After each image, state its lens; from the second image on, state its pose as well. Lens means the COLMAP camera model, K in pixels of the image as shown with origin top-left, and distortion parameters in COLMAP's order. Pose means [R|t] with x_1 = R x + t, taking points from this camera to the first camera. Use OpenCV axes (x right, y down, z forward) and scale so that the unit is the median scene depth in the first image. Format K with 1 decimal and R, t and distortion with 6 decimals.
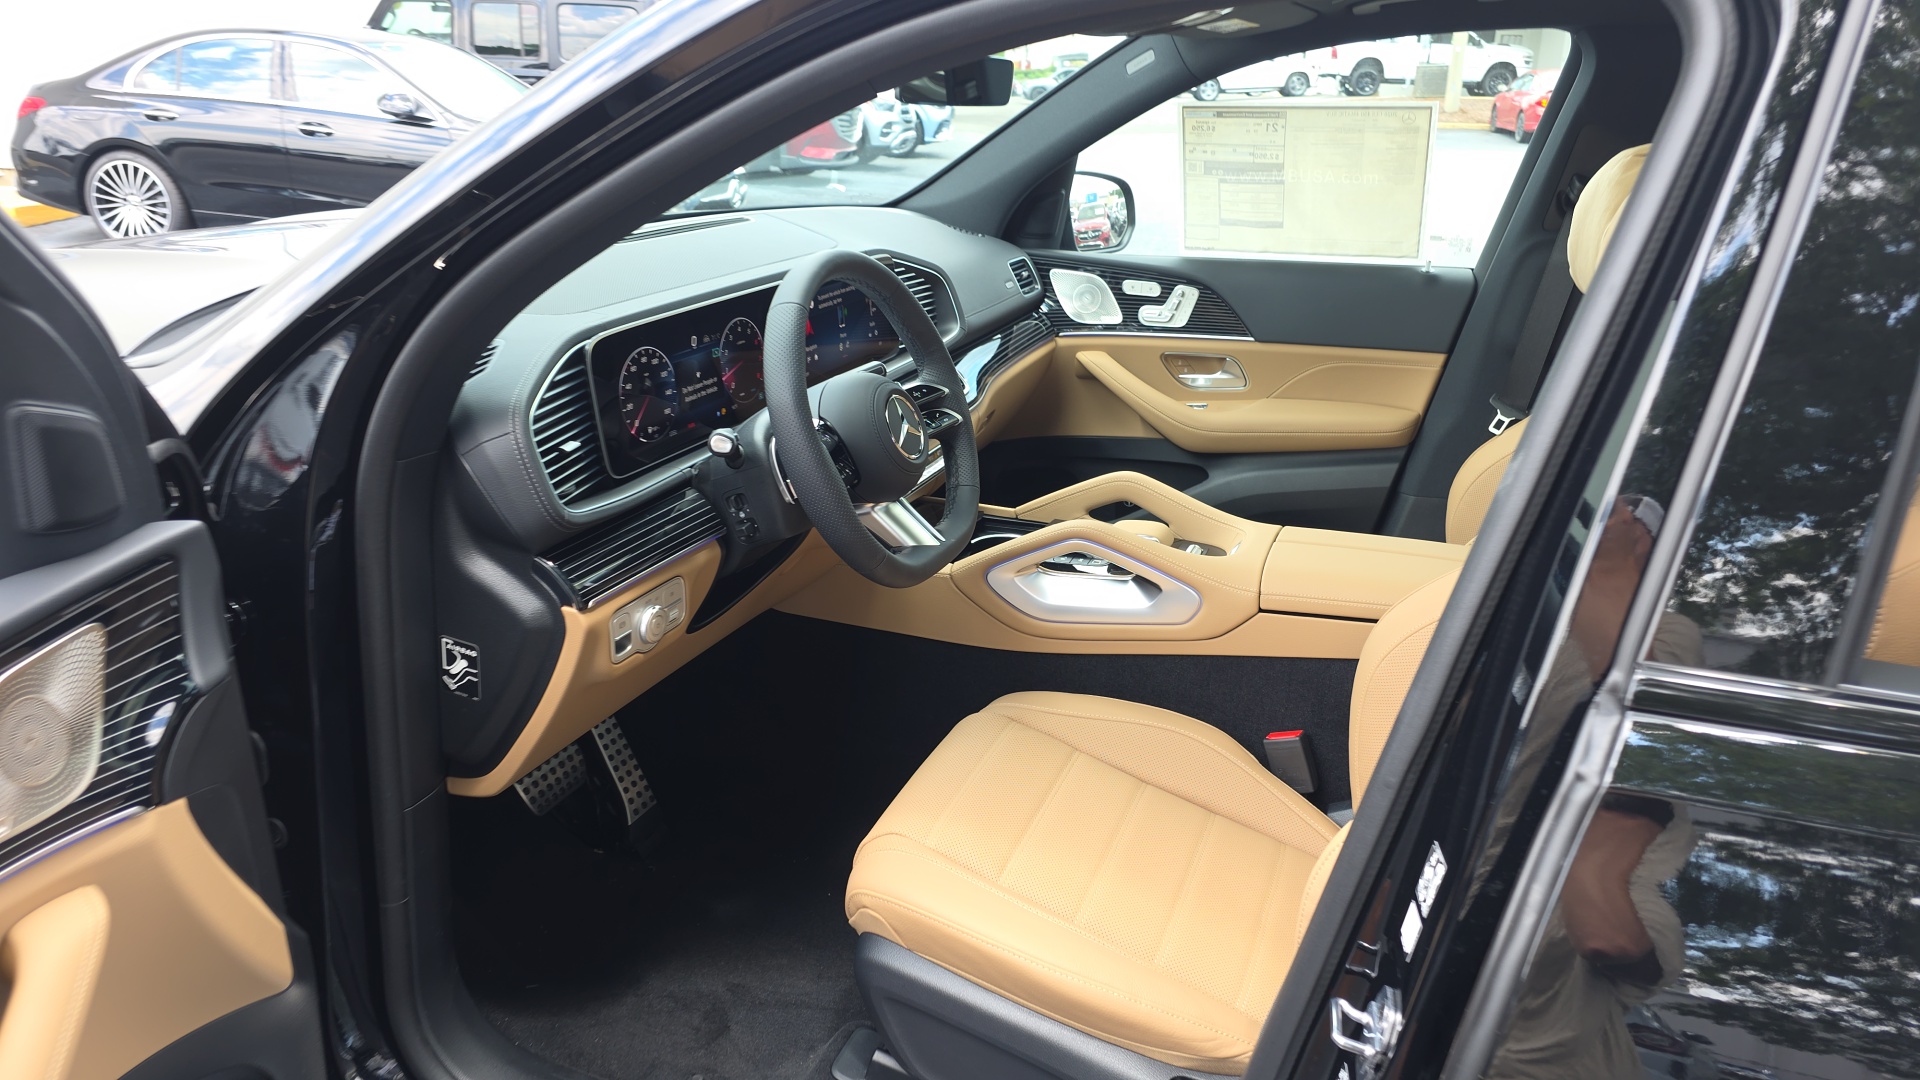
lens RADIAL K [[1259.1, 0, 983.0], [0, 1259.1, 557.7], [0, 0, 1]] dist [0.010708, 0.020722]
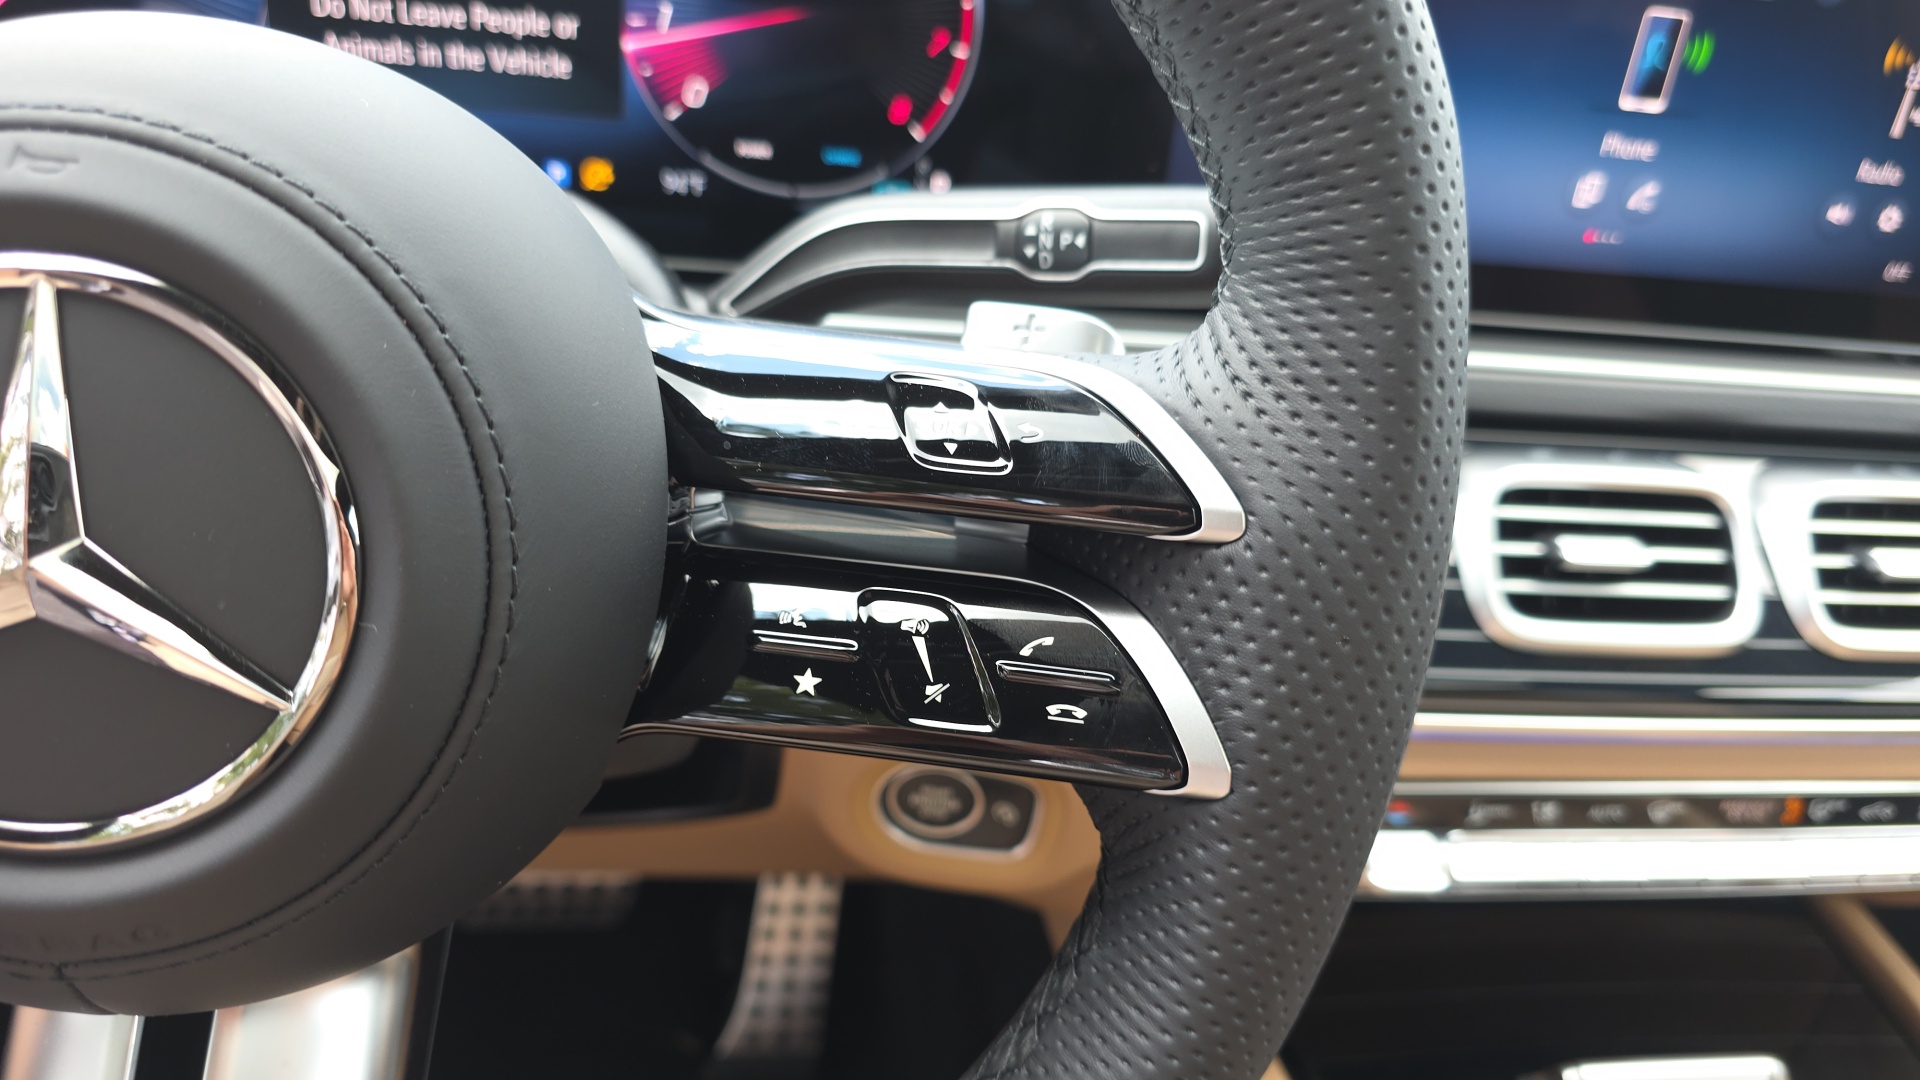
lens RADIAL K [[1366.4, 0, 955.4], [0, 1366.4, 558.5], [0, 0, 1]] dist [0.007375, -0.037168]
pose [[0.469143, 0.479822, -0.741401, 0.037263], [-0.413274, 0.861208, 0.295847, -0.098477], [0.780455, 0.167607, 0.602328, 0.559428]]
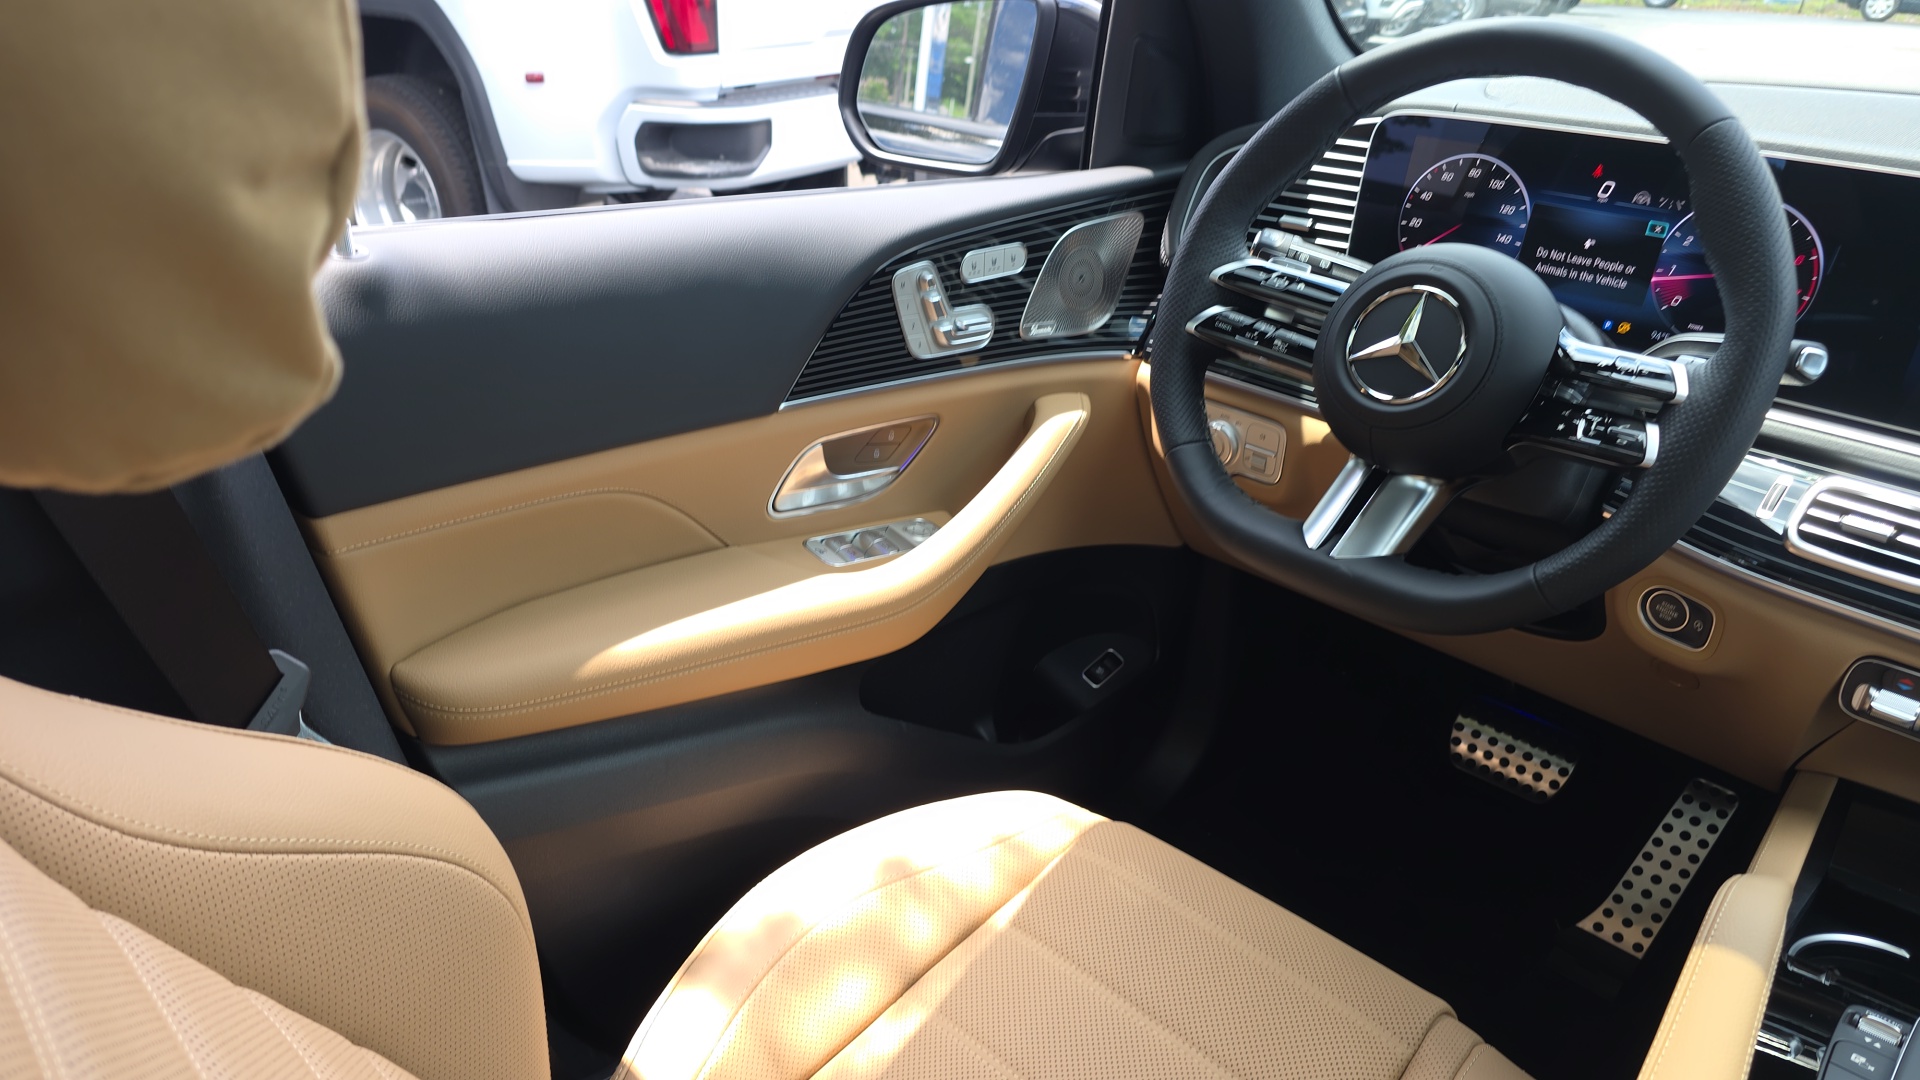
lens RADIAL K [[1283.4, 0, 924.9], [0, 1283.4, 578.9], [0, 0, 1]] dist [0.032668, -0.040843]
pose [[-0.428234, 0.370574, -0.824191, 0.307009], [-0.370956, 0.759576, 0.534263, -0.143211], [0.824019, 0.534528, -0.187810, 0.557815]]
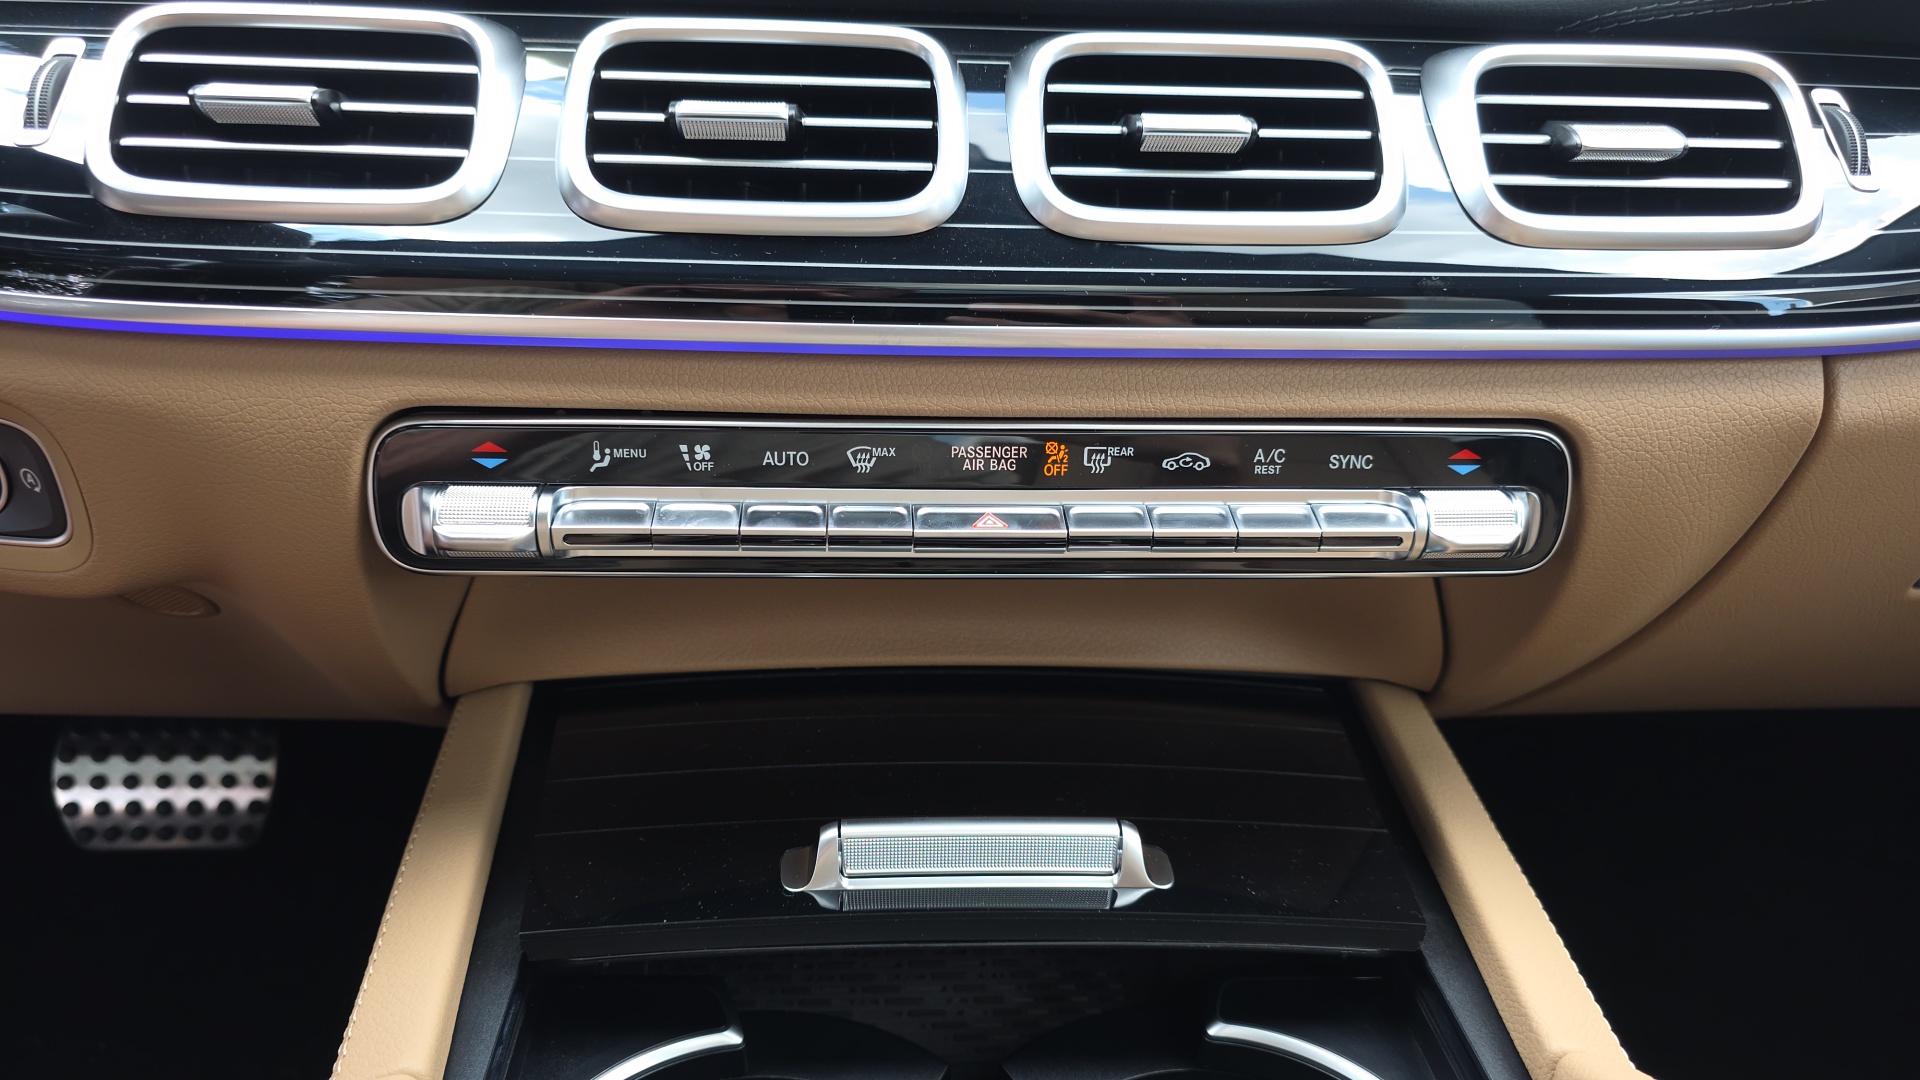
lens RADIAL K [[1366.4, 0, 955.4], [0, 1366.4, 558.5], [0, 0, 1]] dist [0.007375, -0.037168]
pose [[0.418627, 0.418425, -0.806022, 0.082631], [-0.357016, 0.891901, 0.277582, -0.087807], [0.835040, 0.171559, 0.522758, 0.680901]]
